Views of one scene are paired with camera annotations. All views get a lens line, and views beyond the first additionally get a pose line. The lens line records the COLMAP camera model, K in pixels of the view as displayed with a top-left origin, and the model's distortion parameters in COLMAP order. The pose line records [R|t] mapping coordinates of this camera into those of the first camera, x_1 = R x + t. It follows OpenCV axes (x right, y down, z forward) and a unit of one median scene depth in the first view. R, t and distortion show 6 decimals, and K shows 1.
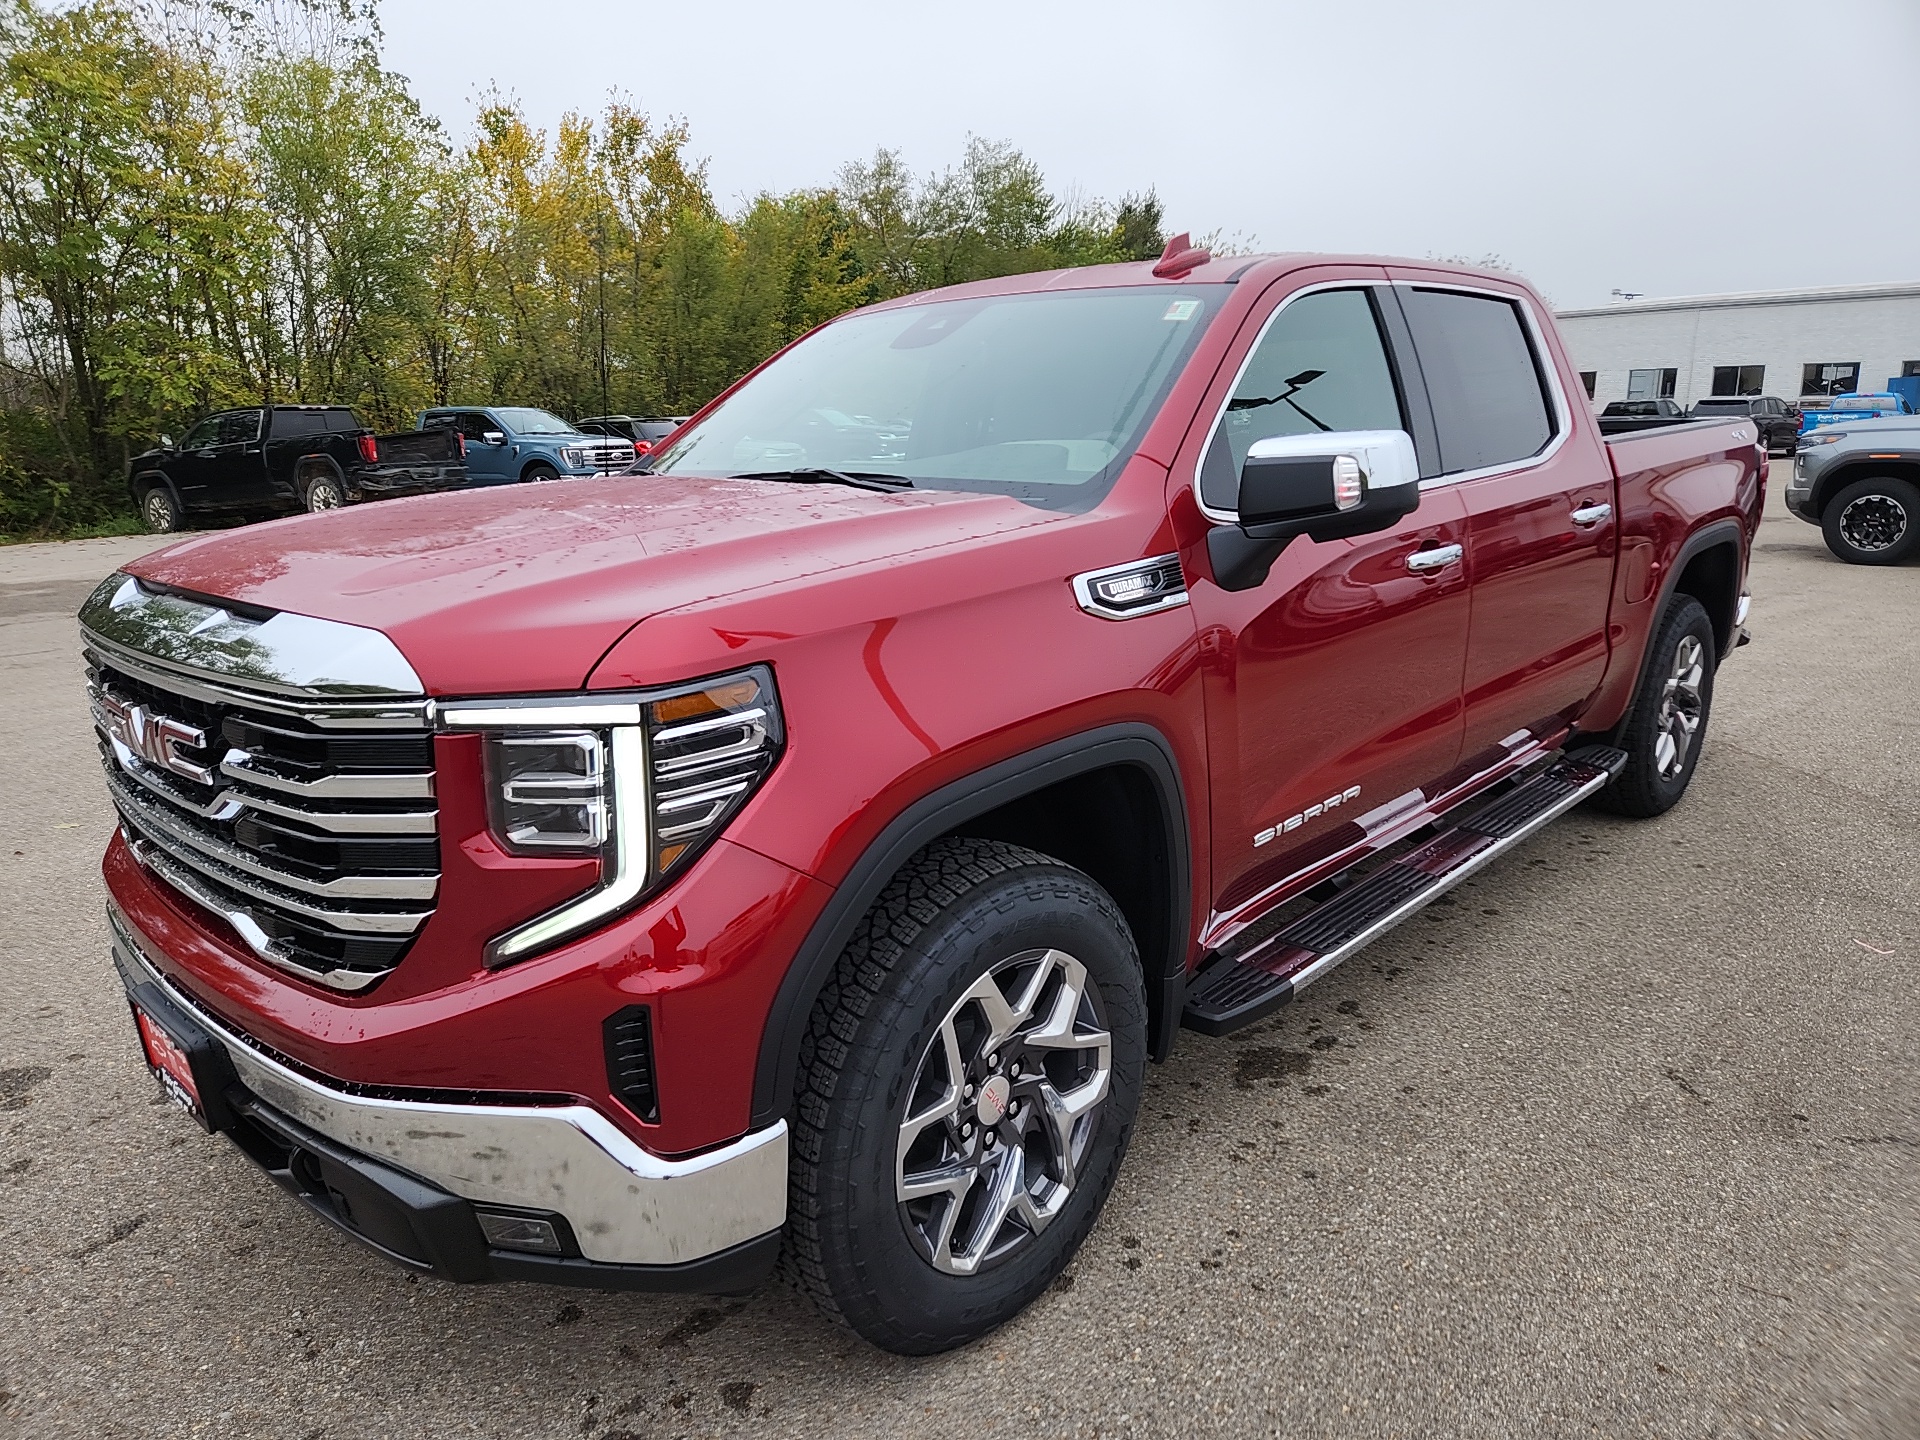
lens RADIAL K [[1265.0, 0, 939.4], [0, 1265.0, 727.7], [0, 0, 1]] dist [0.073592, -0.055605]
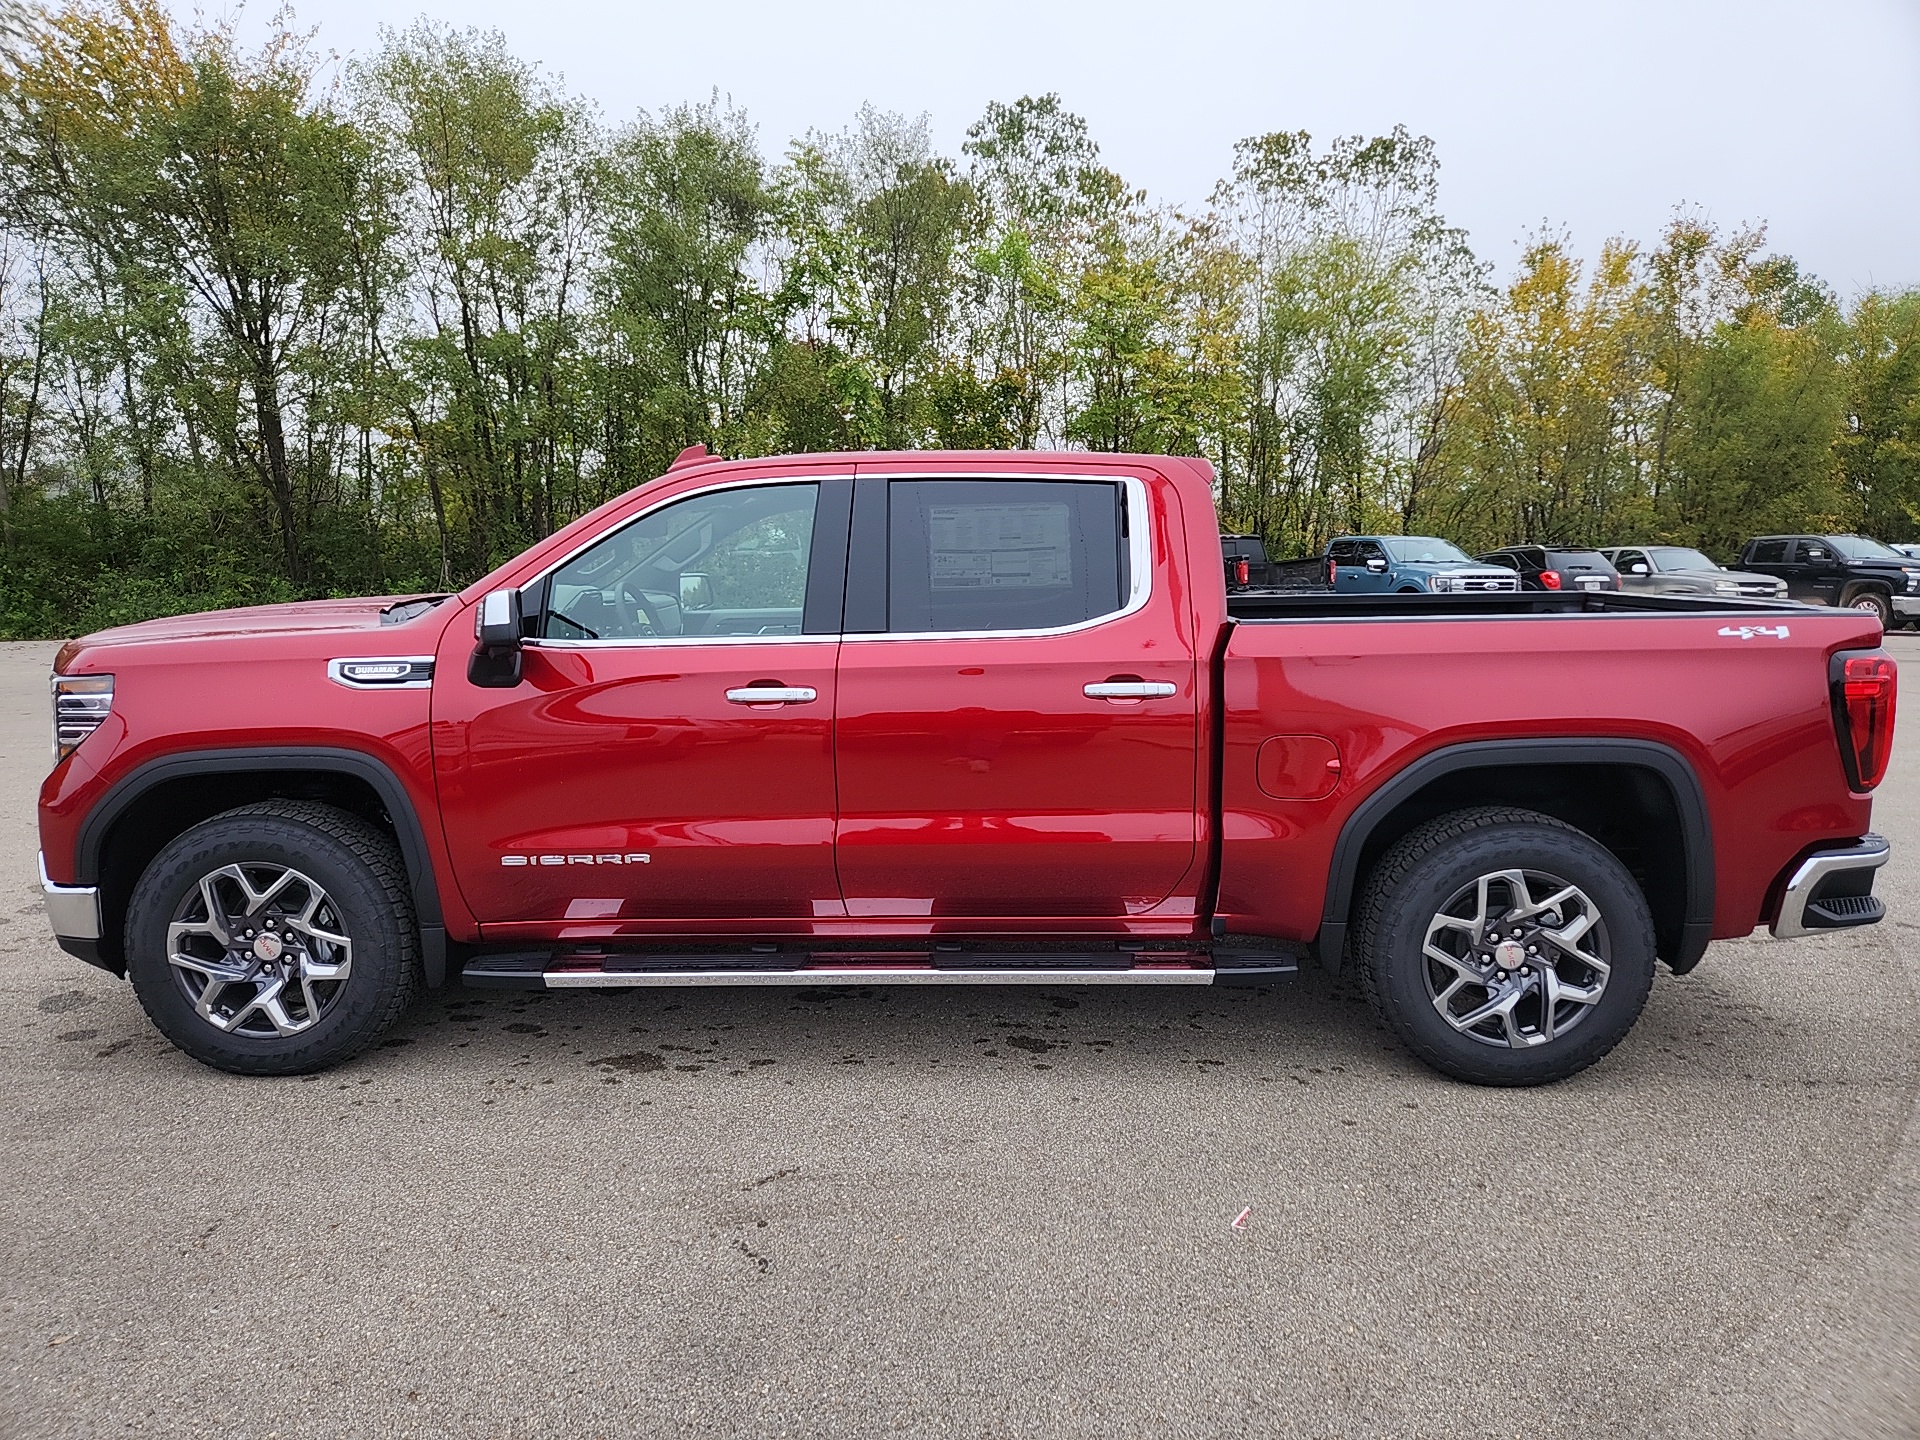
lens RADIAL K [[1265.0, 0, 939.4], [0, 1265.0, 727.7], [0, 0, 1]] dist [0.073592, -0.055605]
pose [[0.679653, 0.127901, -0.722297, 1.500840], [-0.193416, 0.981082, -0.008272, -0.133822], [0.707575, 0.145325, 0.691533, 0.292031]]
